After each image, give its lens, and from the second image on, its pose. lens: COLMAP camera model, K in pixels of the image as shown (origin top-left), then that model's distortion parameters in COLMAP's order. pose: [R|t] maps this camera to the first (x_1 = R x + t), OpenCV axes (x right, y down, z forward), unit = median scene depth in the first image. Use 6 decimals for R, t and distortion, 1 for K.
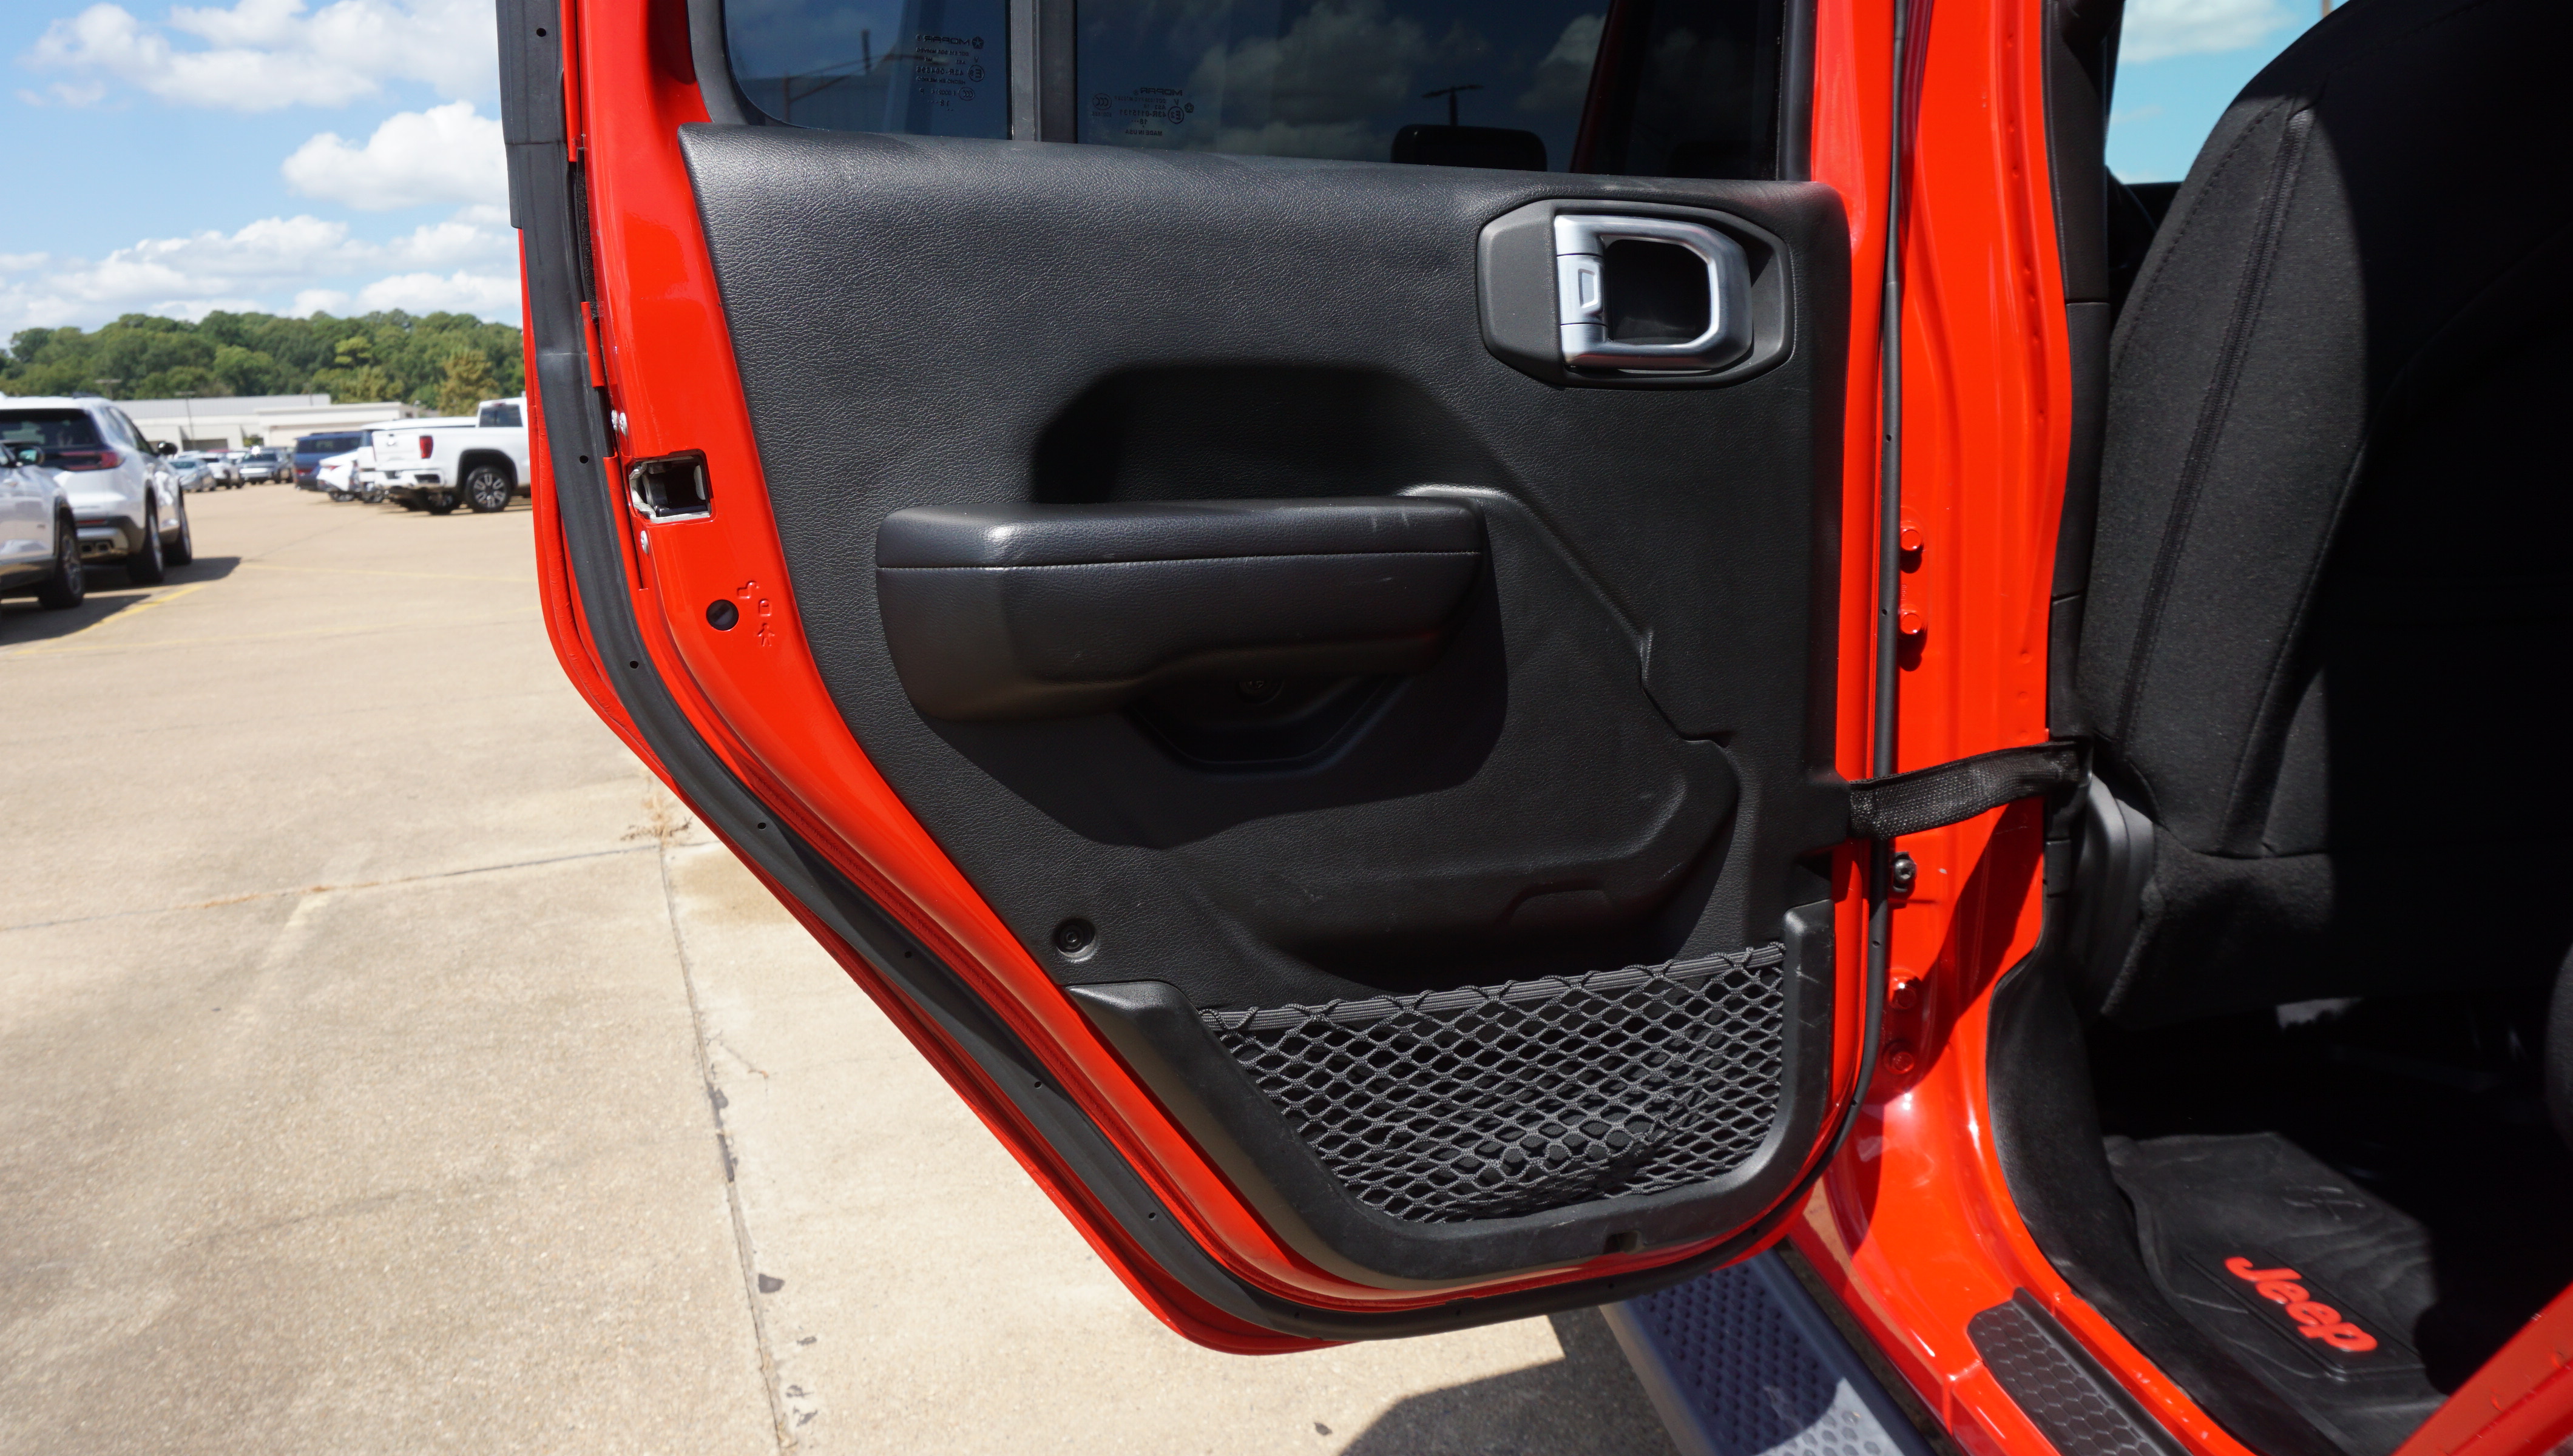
lens RADIAL K [[1709.1, 0, 1294.6], [0, 1709.1, 730.3], [0, 0, 1]] dist [-0.063092, 0.043693]
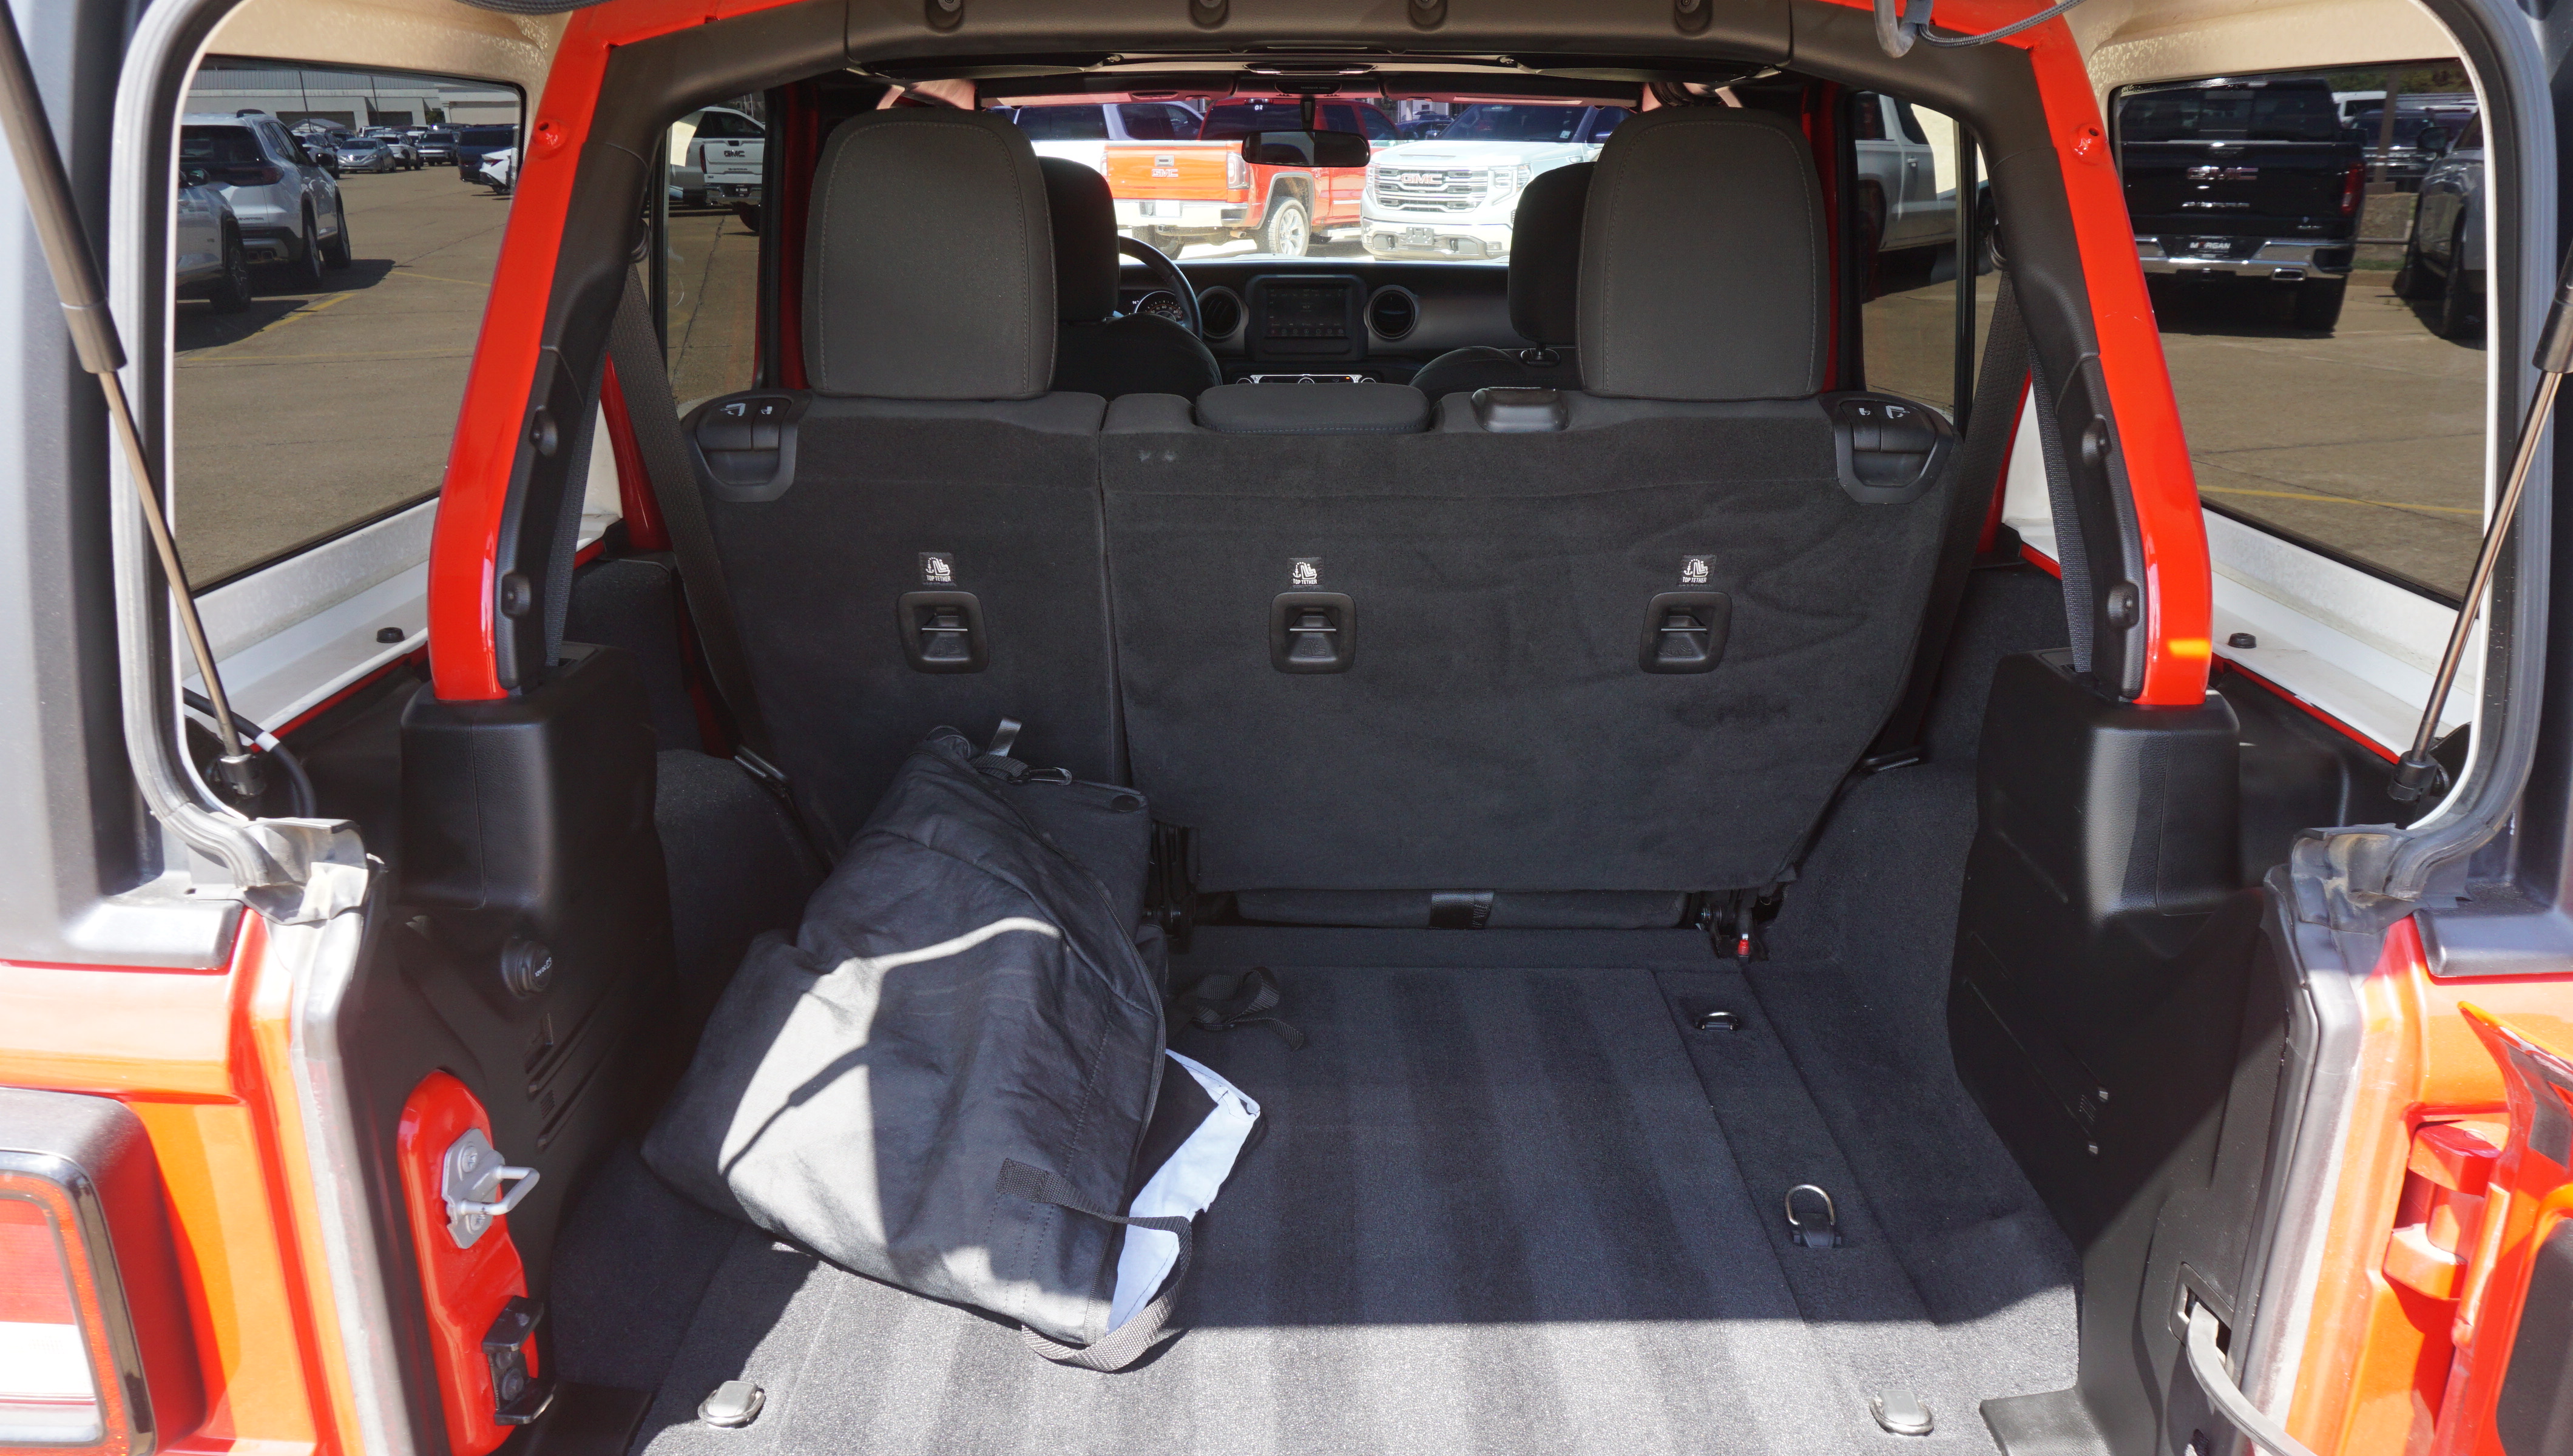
lens RADIAL K [[1727.9, 0, 1299.6], [0, 1727.9, 734.0], [0, 0, 1]] dist [-0.052788, 0.041953]
pose [[0.993557, 0.068967, -0.089937, 0.089316], [-0.053469, 0.984912, 0.164592, -0.015888], [0.099931, -0.158722, 0.982253, -0.091233]]
